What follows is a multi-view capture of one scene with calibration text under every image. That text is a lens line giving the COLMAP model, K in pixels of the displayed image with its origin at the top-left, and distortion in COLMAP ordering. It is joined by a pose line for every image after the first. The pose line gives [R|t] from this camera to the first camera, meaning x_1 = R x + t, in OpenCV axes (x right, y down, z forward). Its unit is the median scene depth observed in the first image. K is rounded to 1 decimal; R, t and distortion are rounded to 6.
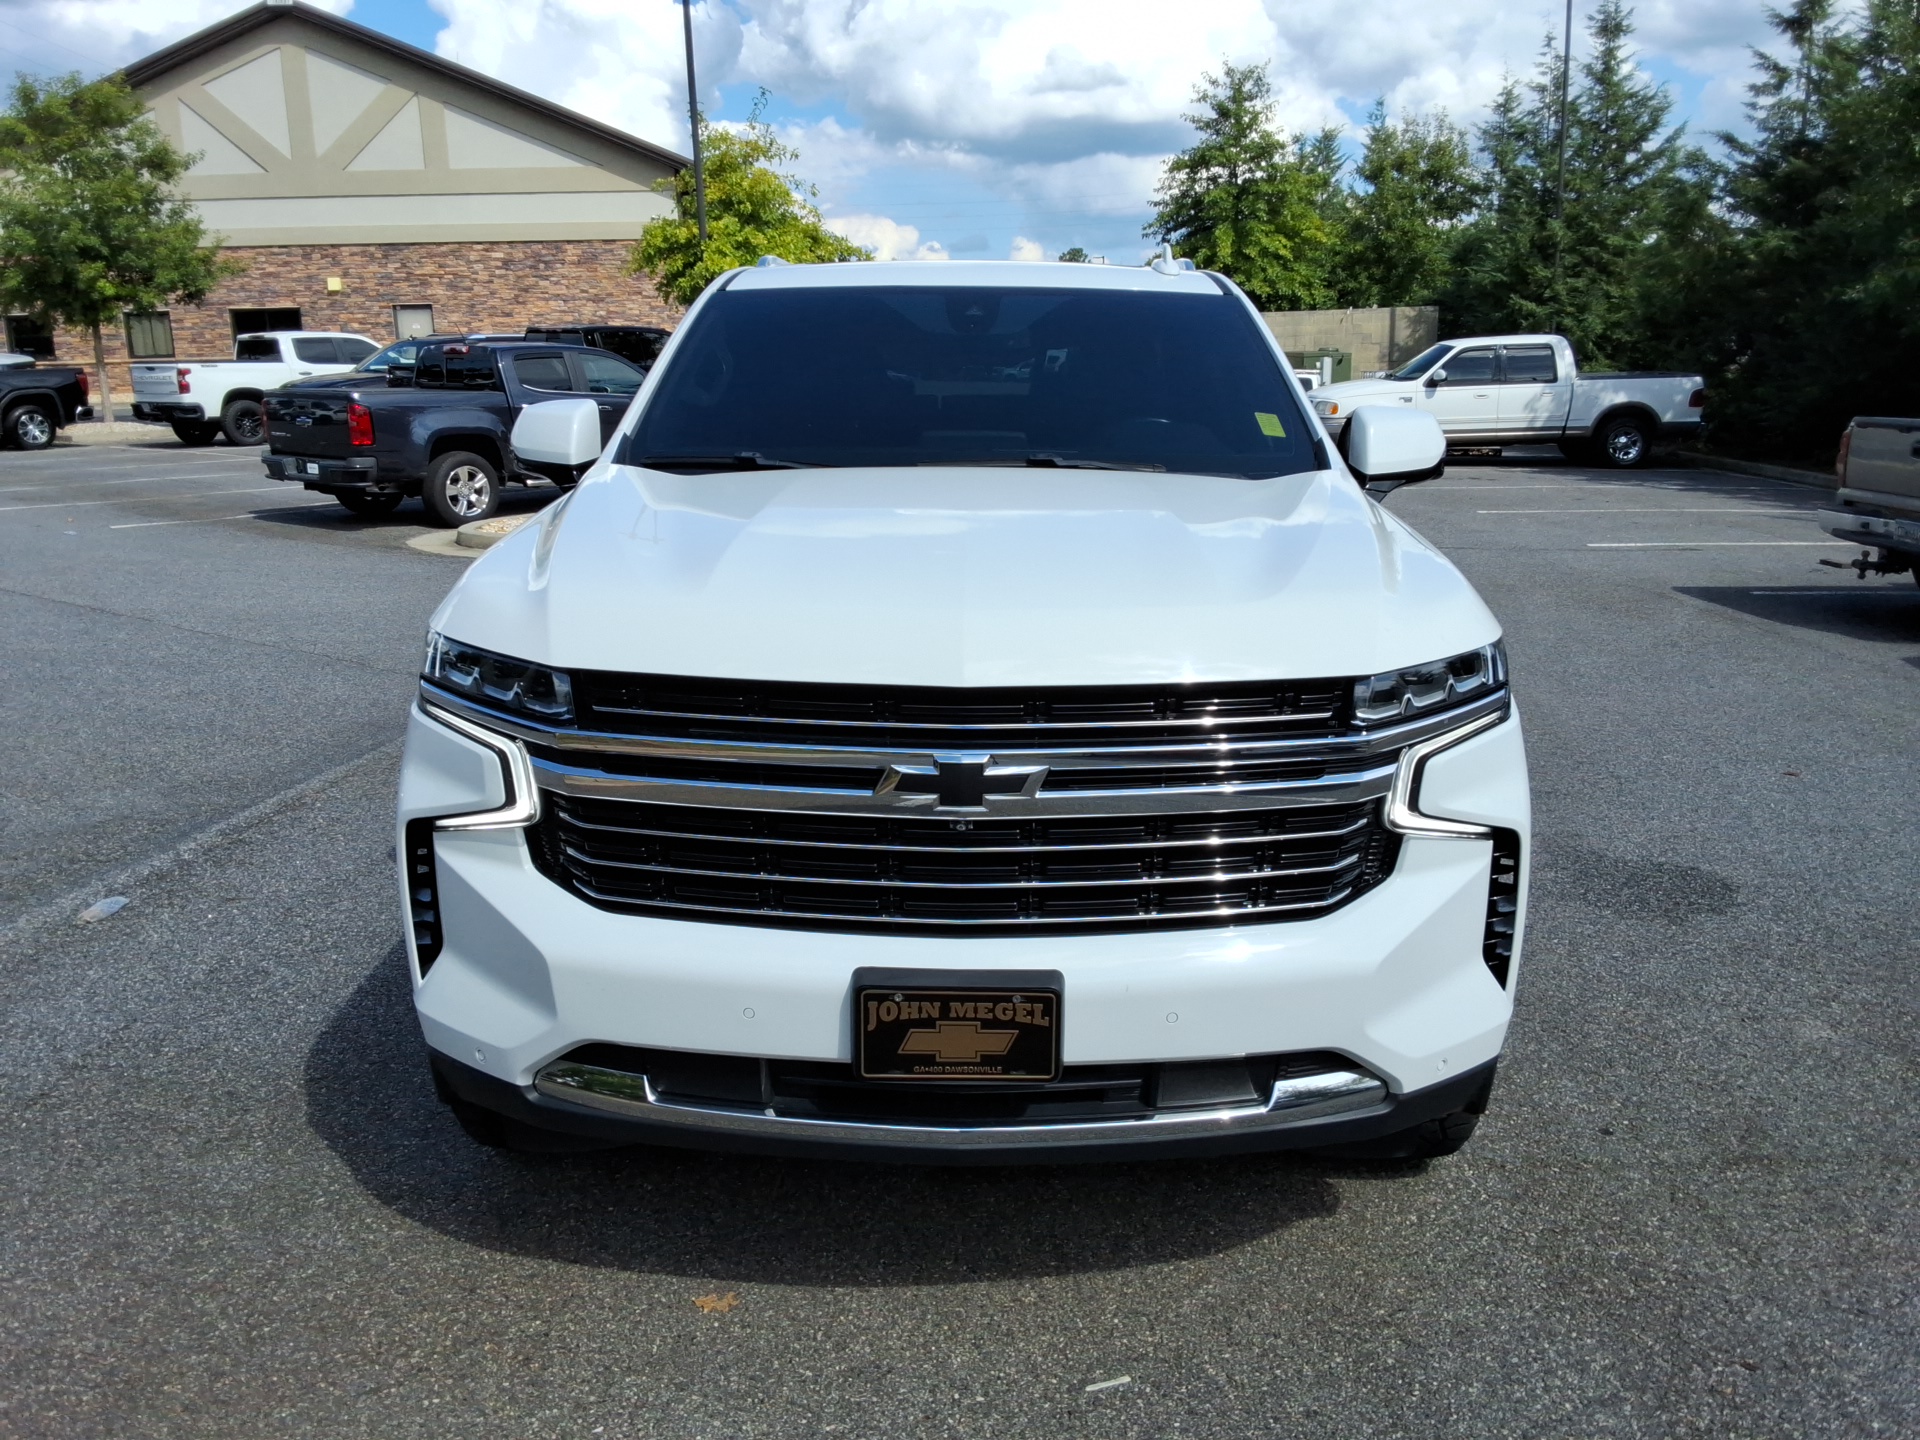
lens RADIAL K [[1551.8, 0, 974.9], [0, 1551.8, 680.7], [0, 0, 1]] dist [0.117111, -0.187570]
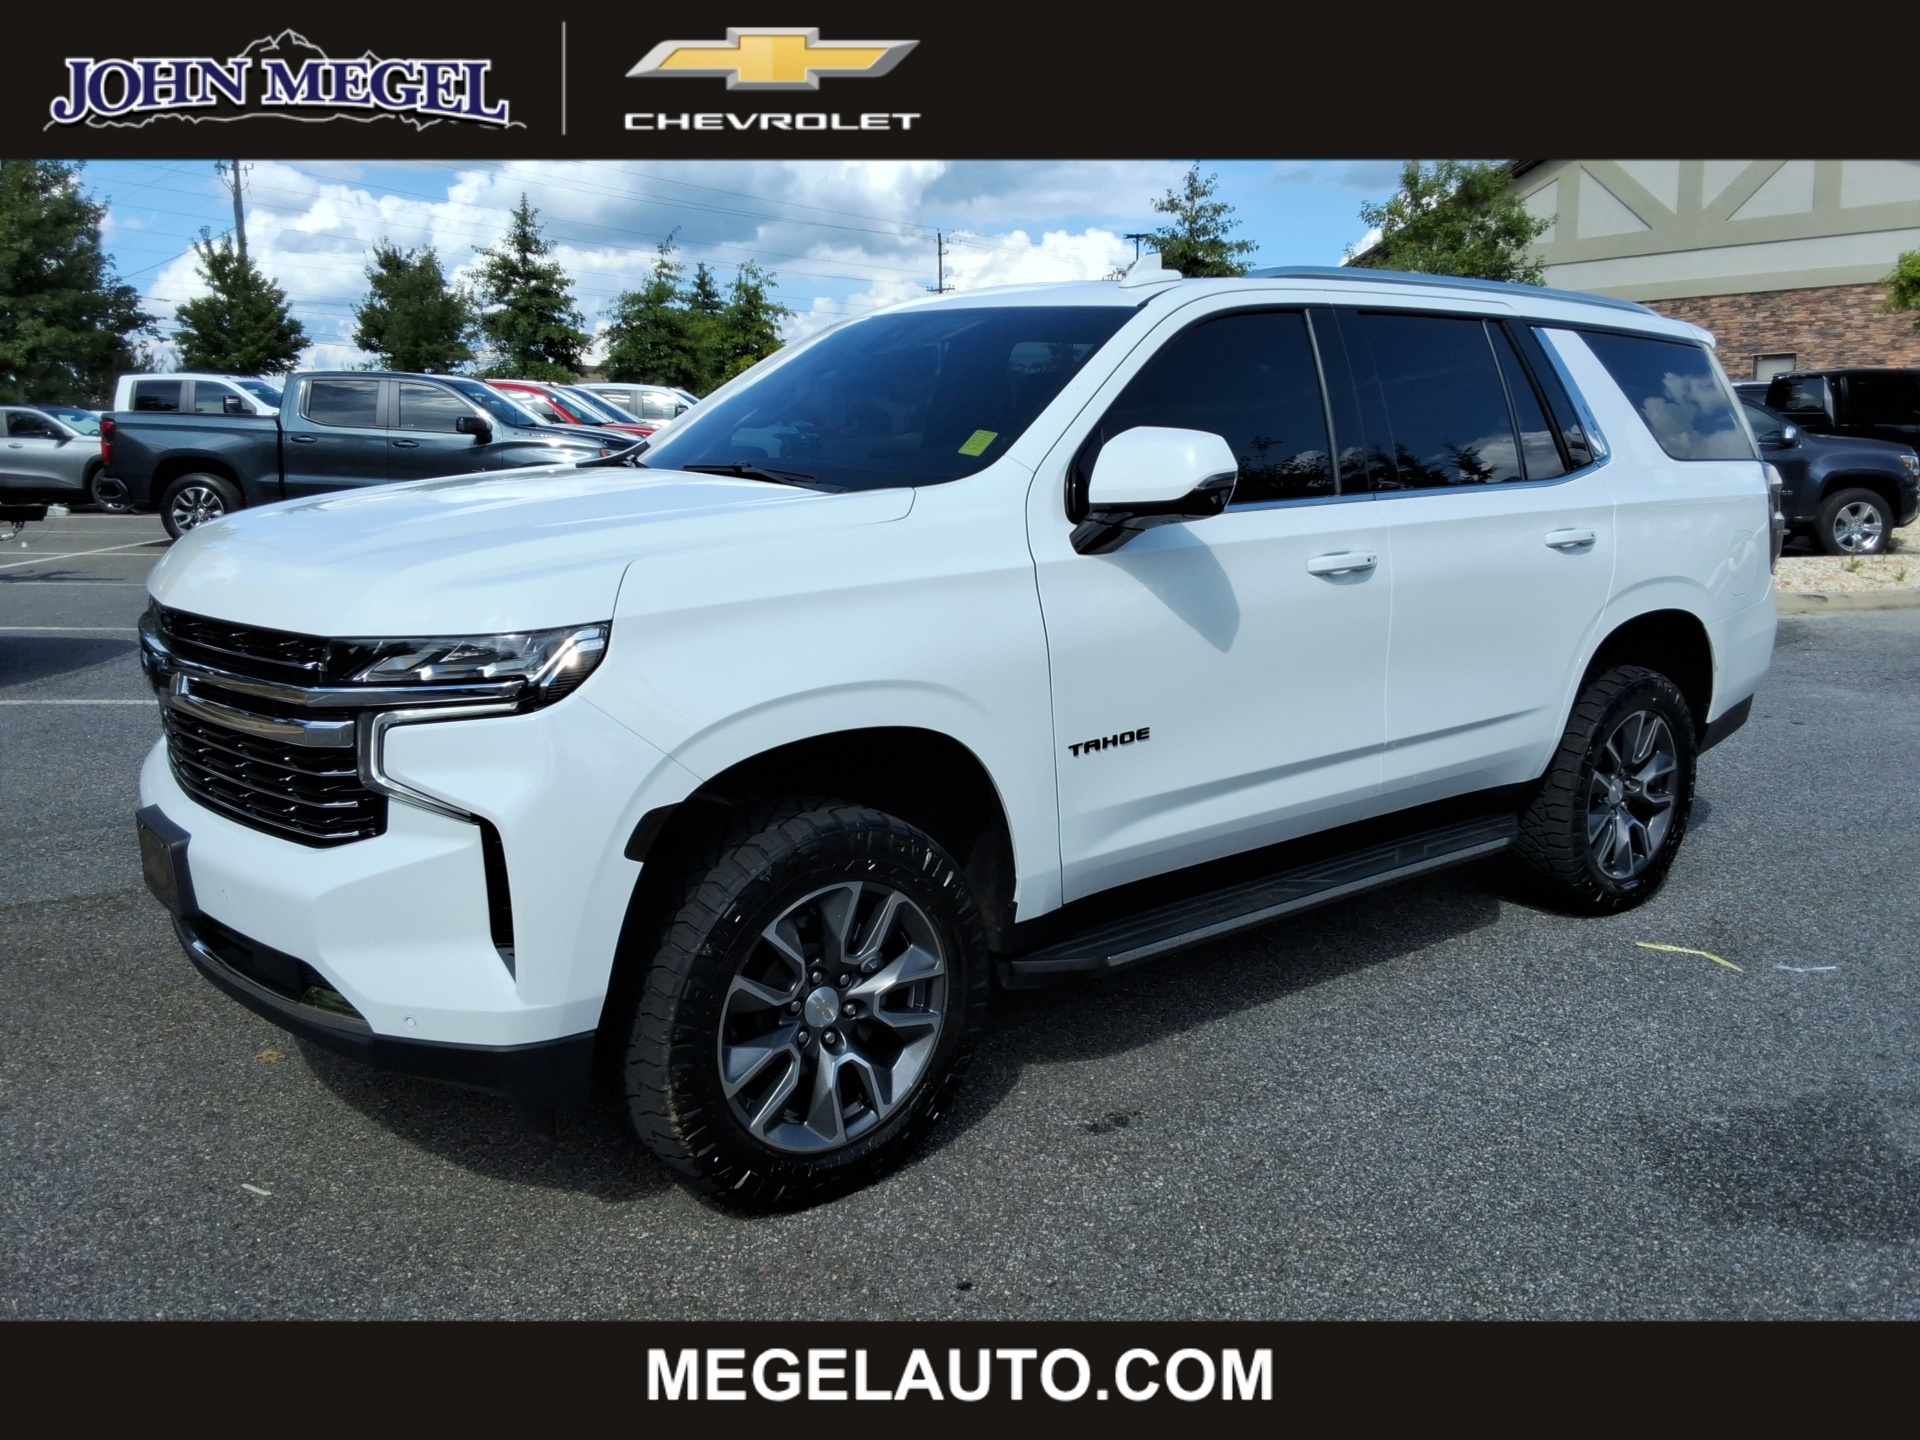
lens RADIAL K [[1551.8, 0, 974.7], [0, 1551.8, 699.8], [0, 0, 1]] dist [0.117111, -0.187570]
pose [[0.634472, 0.138407, -0.760453, 0.123396], [-0.156225, 0.986495, 0.049204, -0.007676], [0.756993, 0.087583, 0.647526, 0.054585]]
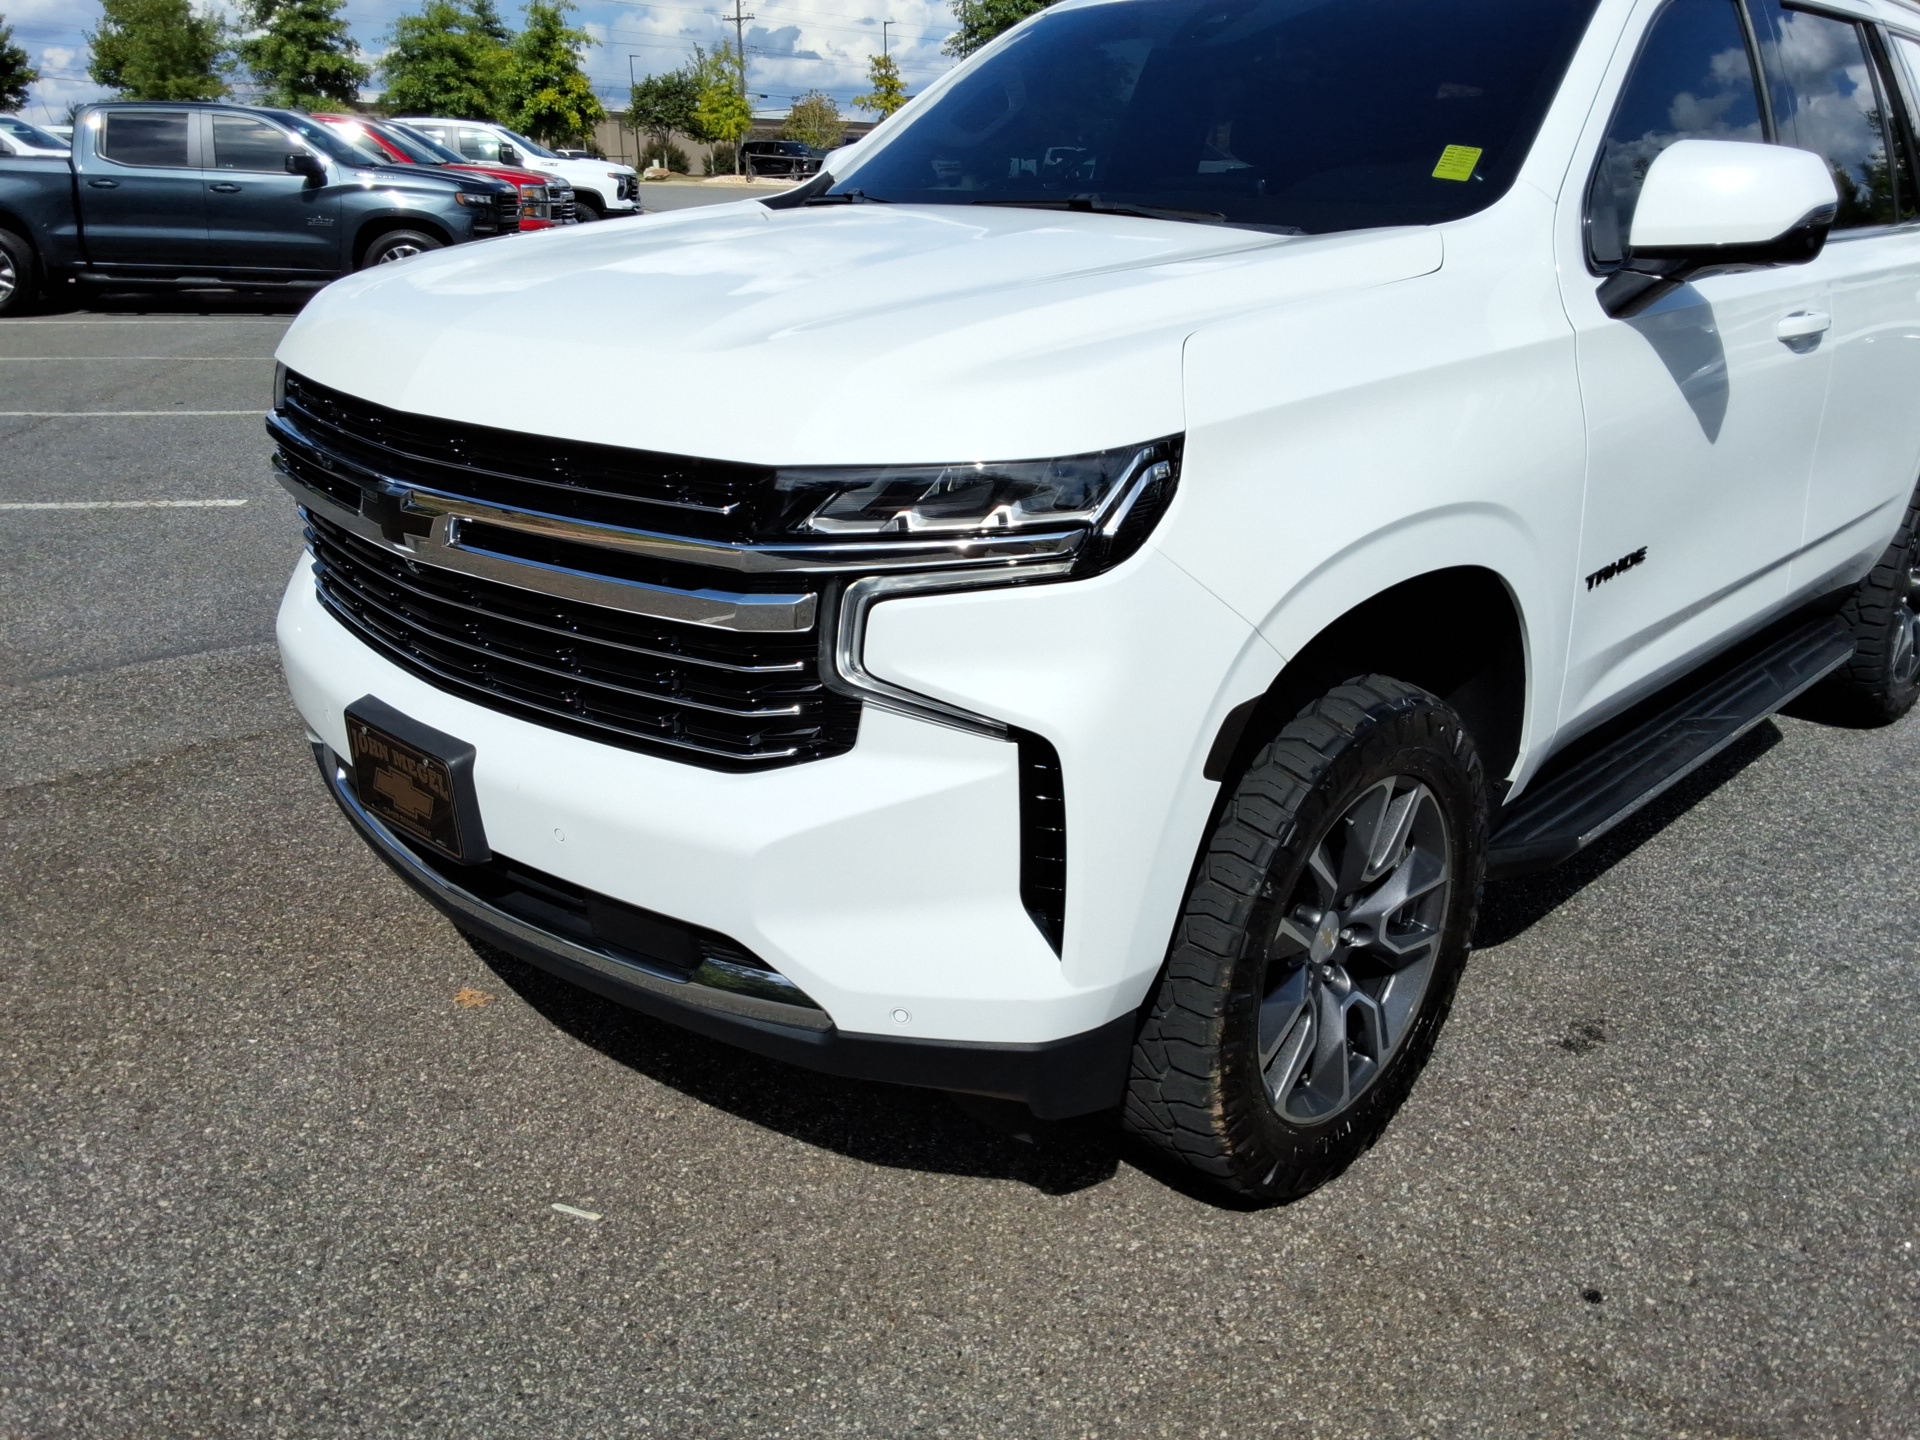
lens RADIAL K [[1551.8, 0, 972.6], [0, 1551.8, 697.5], [0, 0, 1]] dist [0.117111, -0.187570]
pose [[0.724649, 0.223953, -0.651713, 0.072317], [-0.142549, 0.973979, 0.176194, -0.003619], [0.674214, -0.034778, 0.737717, 0.045211]]
